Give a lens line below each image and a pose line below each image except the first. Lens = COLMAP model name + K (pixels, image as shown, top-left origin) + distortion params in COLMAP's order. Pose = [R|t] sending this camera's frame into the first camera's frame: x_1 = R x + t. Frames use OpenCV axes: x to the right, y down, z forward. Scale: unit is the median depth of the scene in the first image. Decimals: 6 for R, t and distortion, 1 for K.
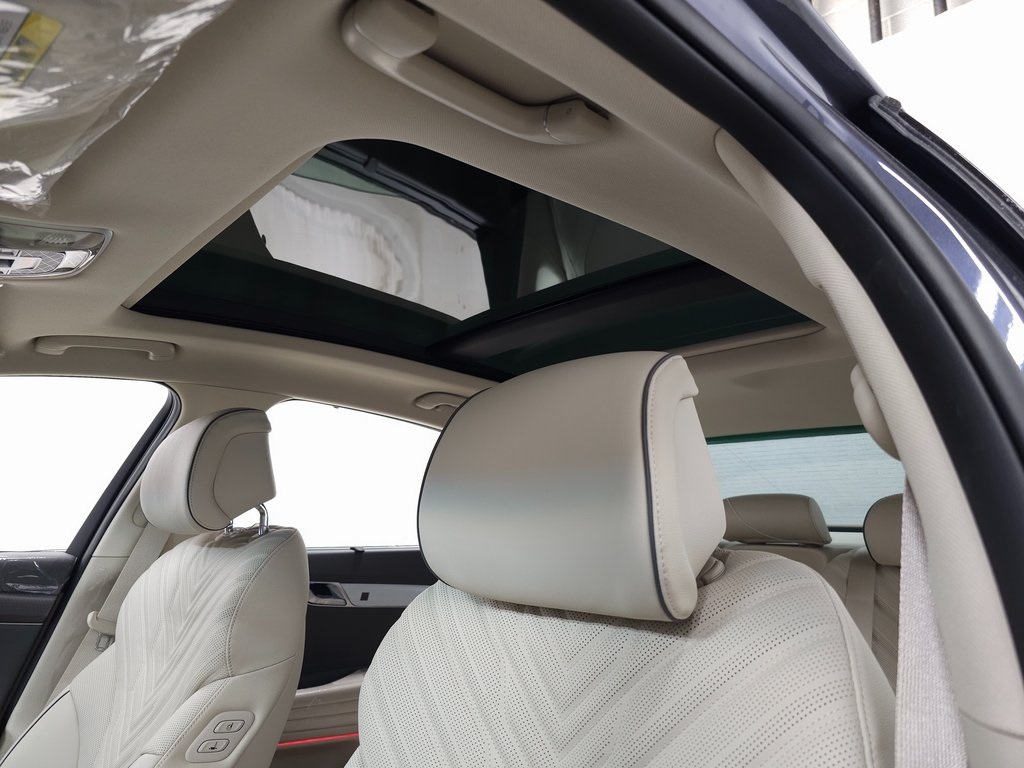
lens RADIAL K [[691.2, 0, 520.5], [0, 691.2, 386.0], [0, 0, 1]] dist [0.037103, -0.044247]
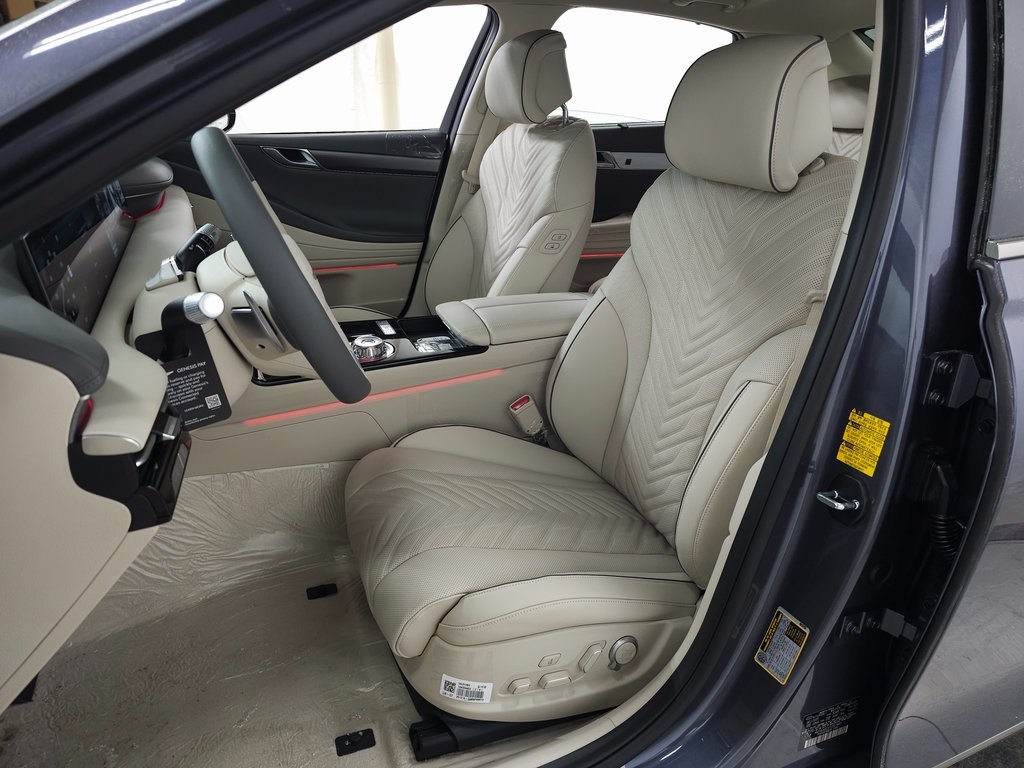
lens RADIAL K [[691.2, 0, 518.0], [0, 691.2, 381.8], [0, 0, 1]] dist [0.037103, -0.044247]
pose [[0.938989, 0.125149, -0.320370, 0.085784], [0.083542, 0.820572, 0.565404, -0.182930], [0.333647, -0.557673, 0.760053, -0.482674]]
